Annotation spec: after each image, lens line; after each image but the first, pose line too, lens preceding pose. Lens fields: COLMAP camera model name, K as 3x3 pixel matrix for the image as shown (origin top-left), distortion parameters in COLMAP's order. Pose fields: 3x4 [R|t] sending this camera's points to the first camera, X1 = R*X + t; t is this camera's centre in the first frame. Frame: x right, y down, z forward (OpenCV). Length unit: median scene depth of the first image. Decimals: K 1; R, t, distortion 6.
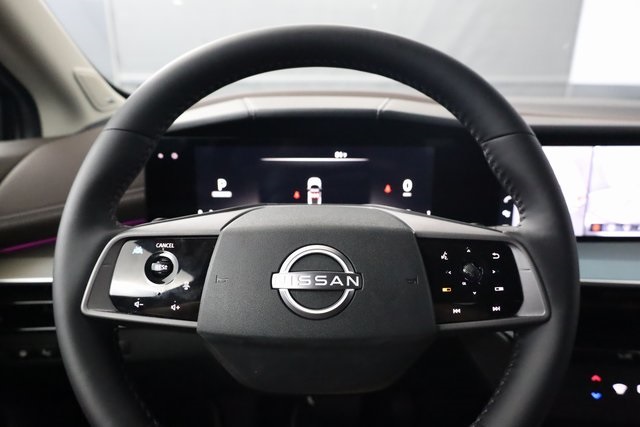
lens RADIAL K [[438.3, 0, 319.4], [0, 438.3, 215.1], [0, 0, 1]] dist [-0.001532, -0.000658]
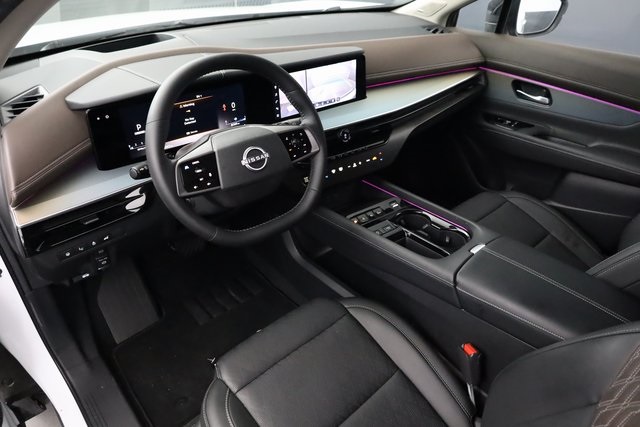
lens RADIAL K [[438.3, 0, 318.6], [0, 438.3, 209.9], [0, 0, 1]] dist [-0.001532, -0.000658]
pose [[0.762861, -0.338414, 0.550926, -1.276377], [0.163176, 0.925271, 0.342413, -0.417367], [-0.625634, -0.171315, 0.761074, -1.367289]]
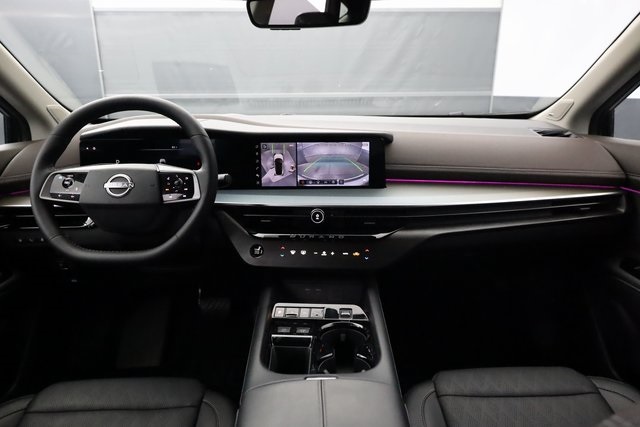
lens RADIAL K [[438.3, 0, 317.5], [0, 438.3, 217.8], [0, 0, 1]] dist [-0.001532, -0.000658]
pose [[0.999946, -0.007204, -0.007479, 1.251106], [0.007074, 0.999826, -0.017248, 0.399491], [0.007602, 0.017194, 0.999823, -1.787177]]
